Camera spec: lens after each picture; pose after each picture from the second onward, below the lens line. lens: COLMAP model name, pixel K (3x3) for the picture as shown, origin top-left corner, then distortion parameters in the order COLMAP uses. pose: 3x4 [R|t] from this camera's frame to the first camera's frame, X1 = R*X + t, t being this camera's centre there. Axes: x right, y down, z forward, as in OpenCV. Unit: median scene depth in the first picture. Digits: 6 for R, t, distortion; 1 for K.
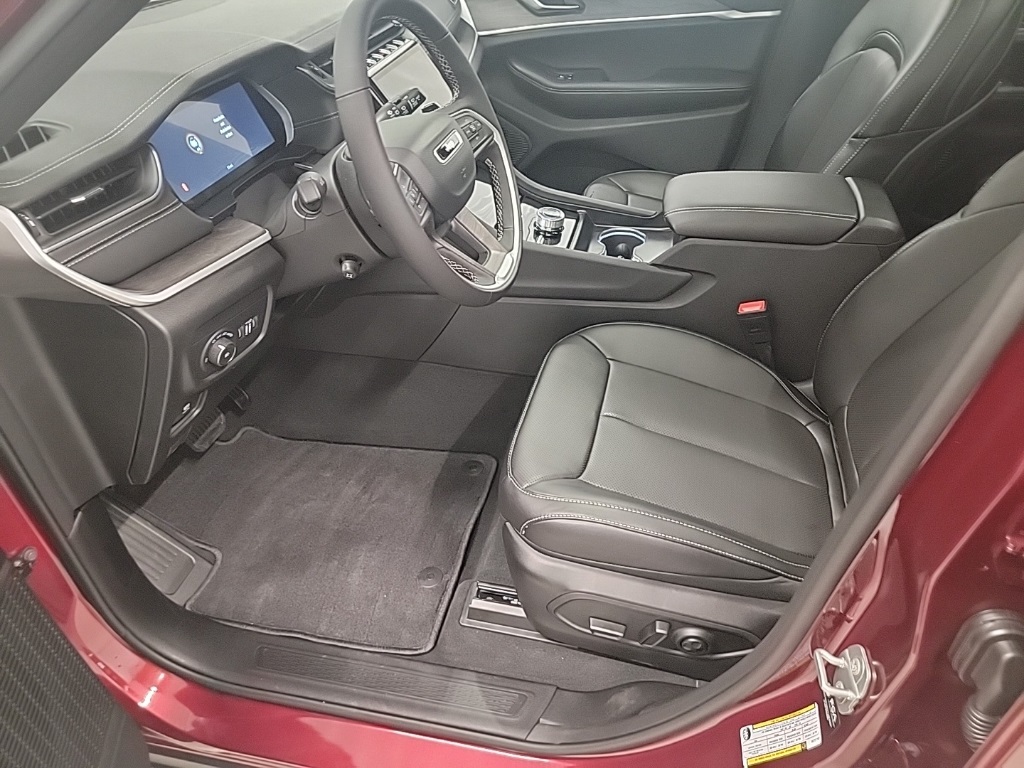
lens RADIAL K [[716.9, 0, 519.1], [0, 716.9, 390.6], [0, 0, 1]] dist [0.053921, -0.038858]
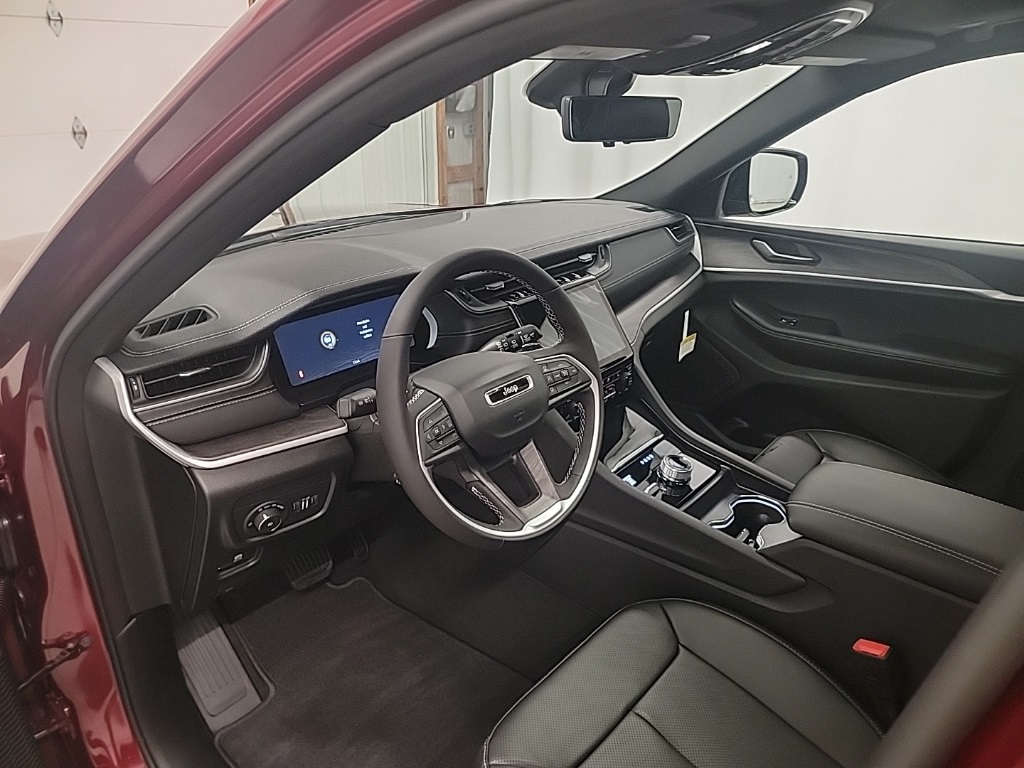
lens RADIAL K [[716.9, 0, 515.3], [0, 716.9, 386.9], [0, 0, 1]] dist [0.053921, -0.038858]
pose [[0.882458, 0.219541, -0.416016, 0.302057], [-0.309634, 0.936888, -0.162383, -0.163295], [0.354110, 0.272109, 0.894742, 0.081700]]
